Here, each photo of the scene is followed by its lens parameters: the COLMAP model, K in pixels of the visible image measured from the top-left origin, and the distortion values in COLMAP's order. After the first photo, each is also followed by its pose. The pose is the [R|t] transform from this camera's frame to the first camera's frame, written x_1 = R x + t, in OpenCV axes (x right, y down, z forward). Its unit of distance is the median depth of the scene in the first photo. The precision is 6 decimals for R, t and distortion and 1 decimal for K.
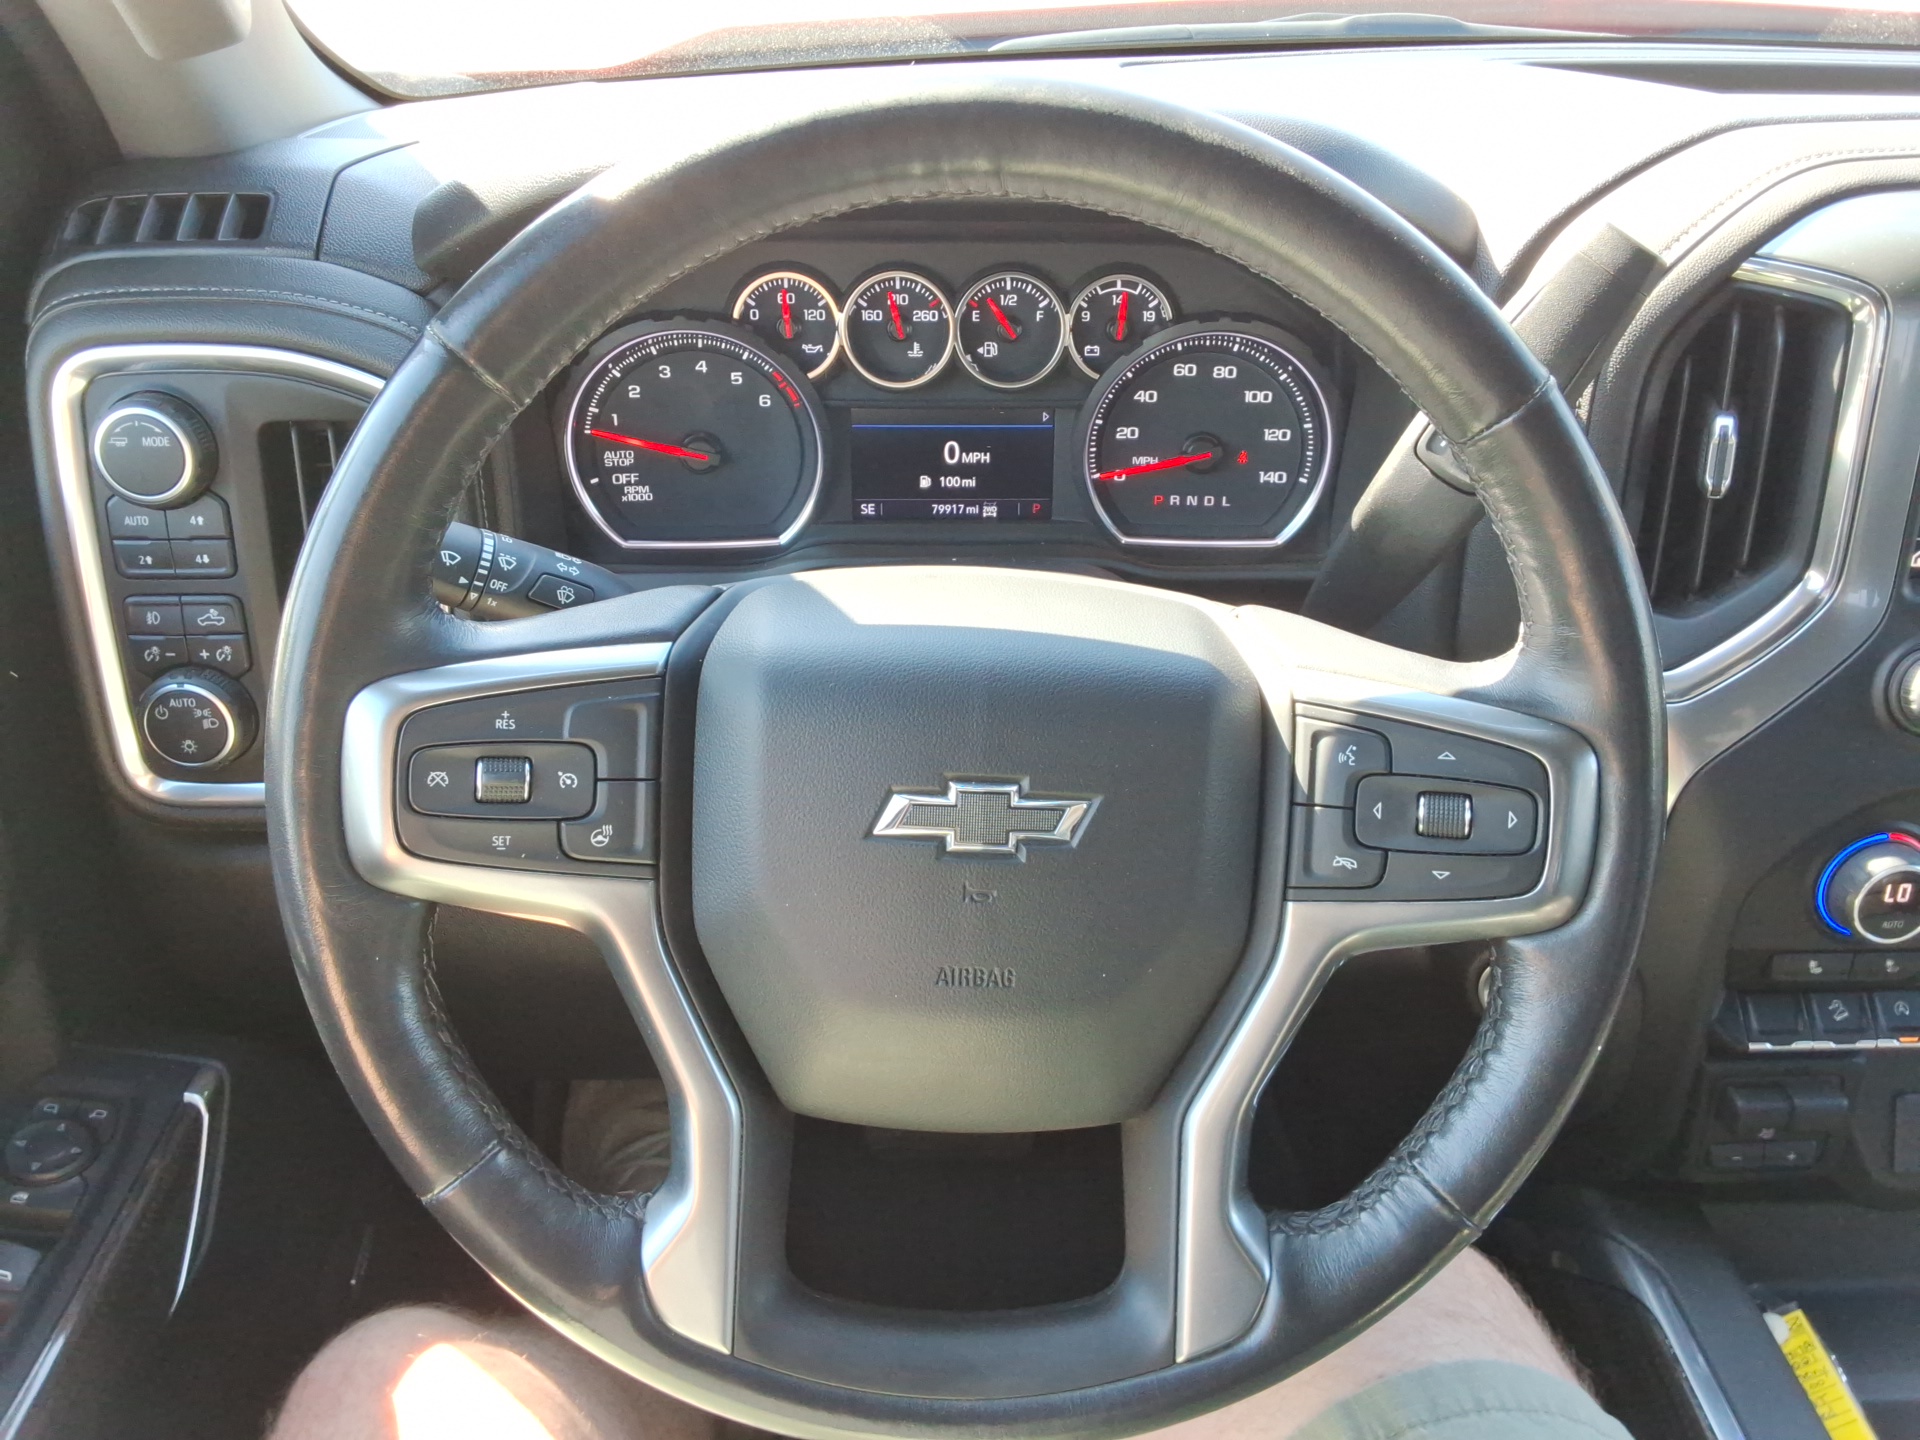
lens RADIAL K [[1557.5, 0, 967.9], [0, 1557.5, 696.4], [0, 0, 1]] dist [0.118473, -0.182838]
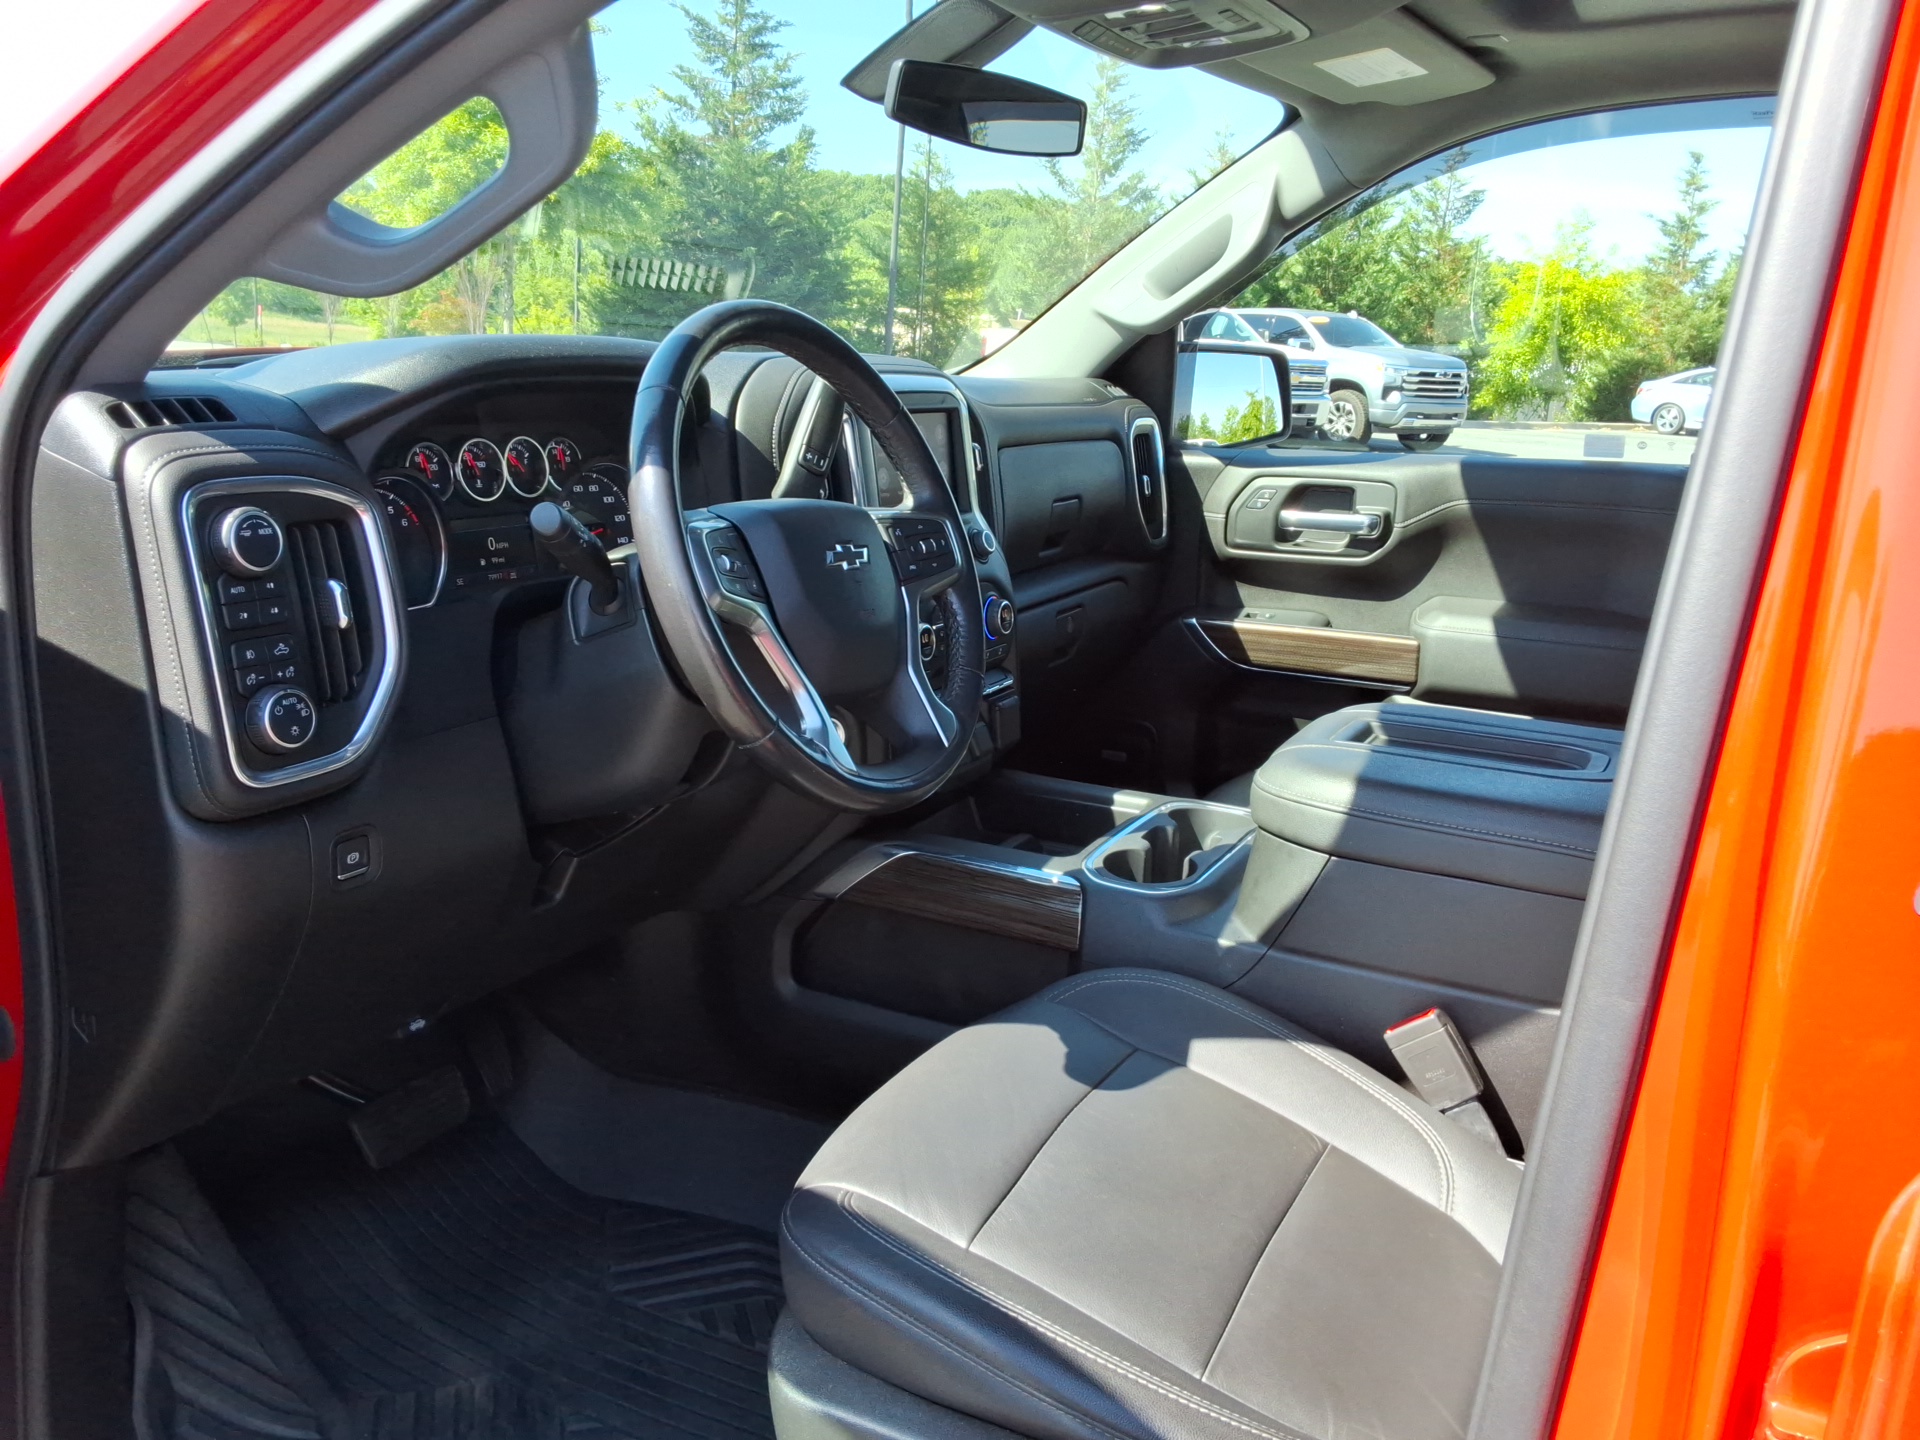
lens RADIAL K [[1557.5, 0, 967.9], [0, 1557.5, 696.4], [0, 0, 1]] dist [0.118473, -0.182838]
pose [[0.505539, -0.187262, 0.842237, -1.335746], [0.393267, 0.918876, -0.031750, 0.283695], [-0.767966, 0.347275, 0.538172, -0.319305]]
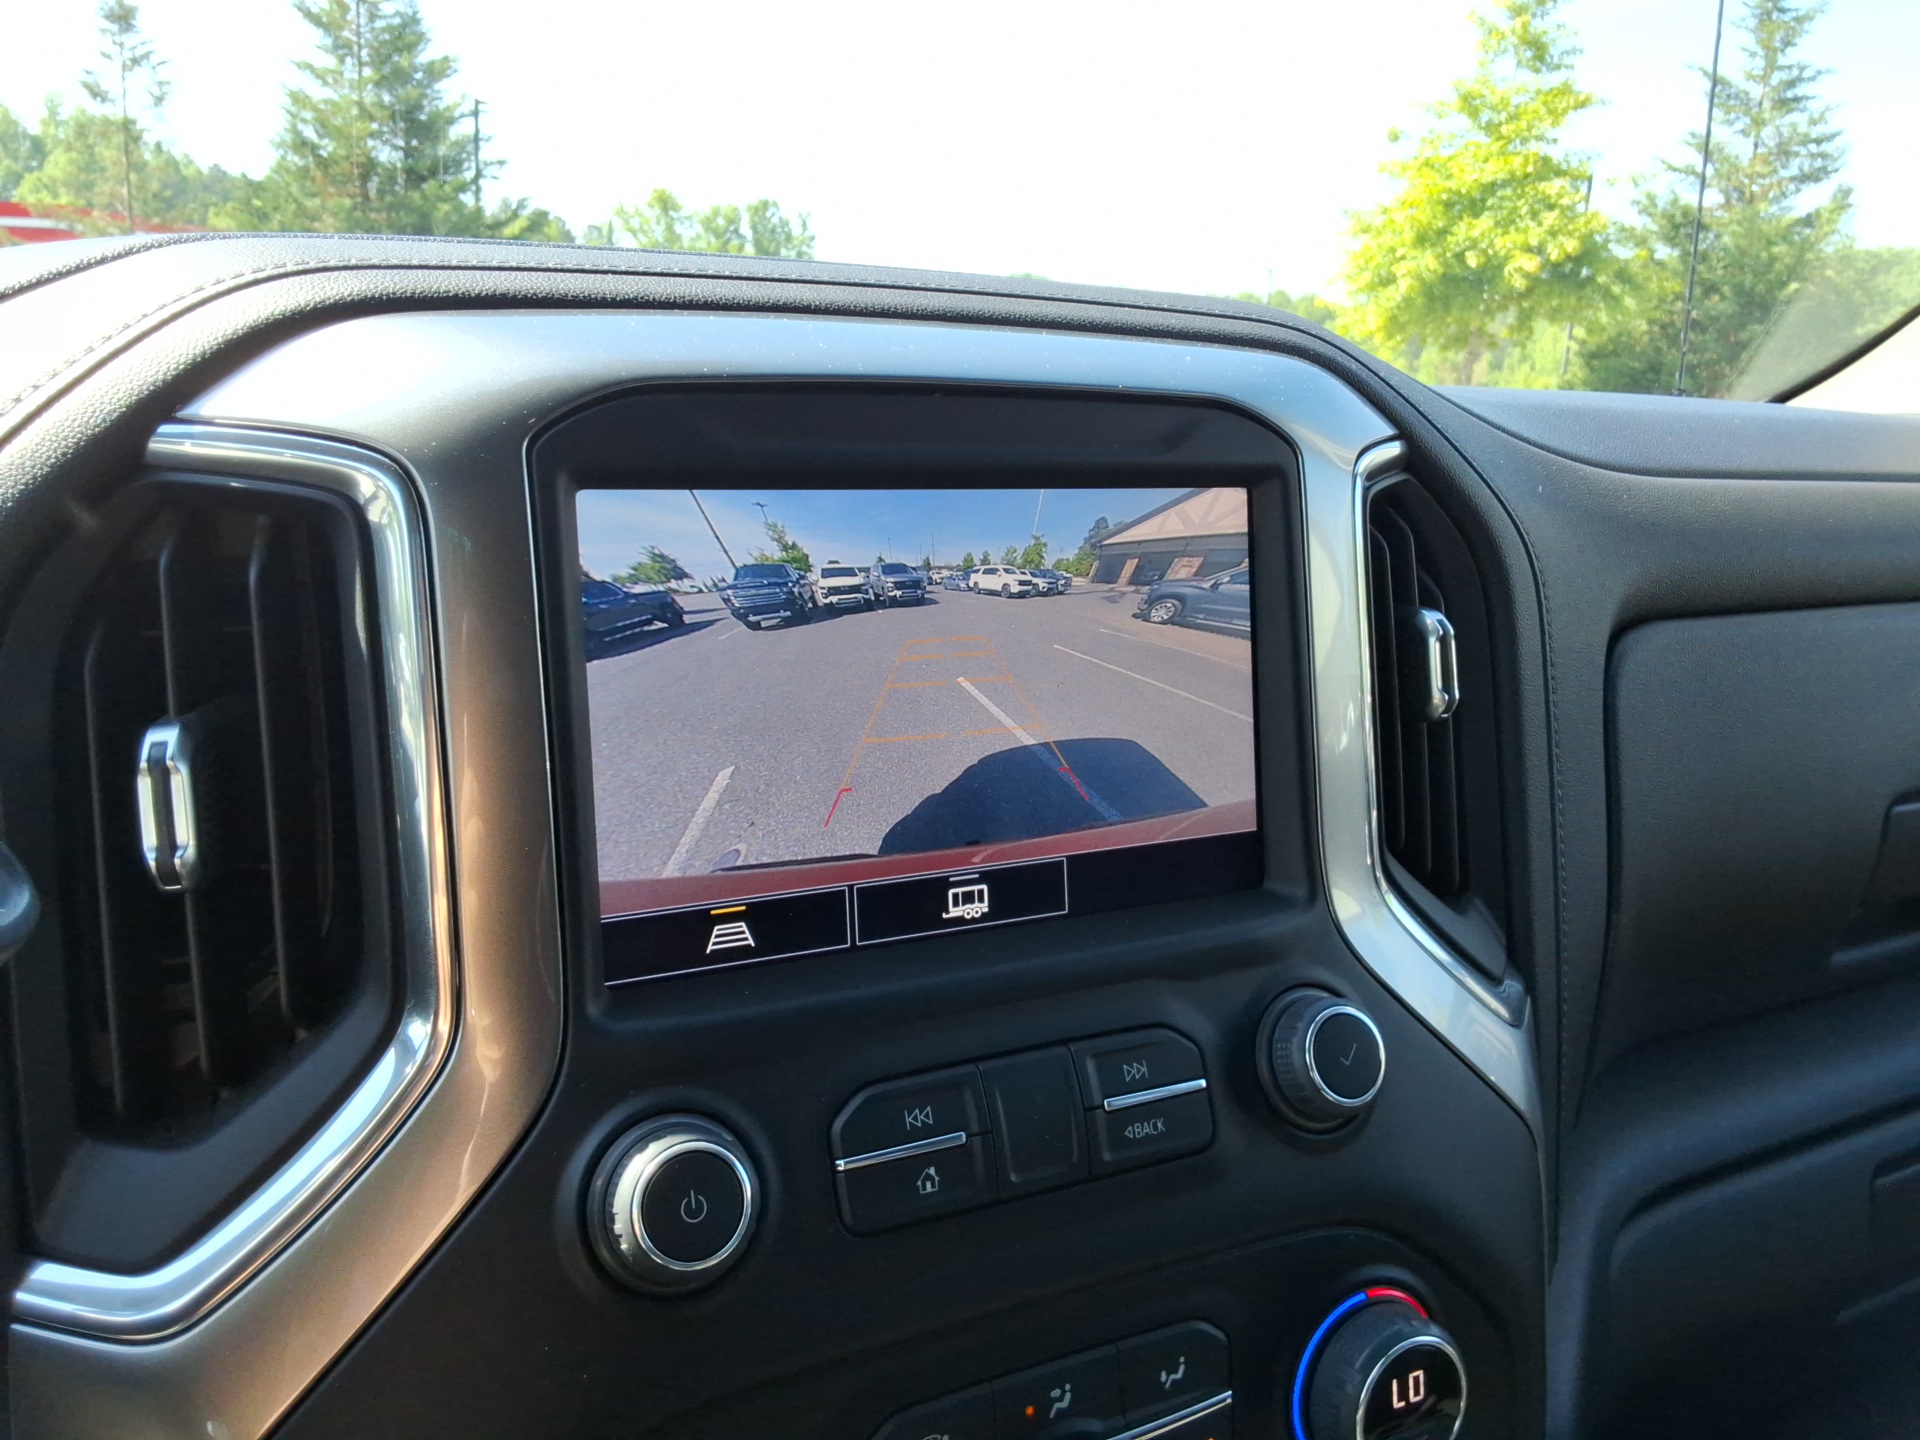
lens RADIAL K [[1573.2, 0, 989.6], [0, 1573.2, 698.7], [0, 0, 1]] dist [0.115604, -0.184919]
pose [[0.897496, -0.072005, 0.435104, 0.433329], [0.204883, 0.941732, -0.266767, 0.002341], [-0.390543, 0.328568, 0.859953, 0.412376]]
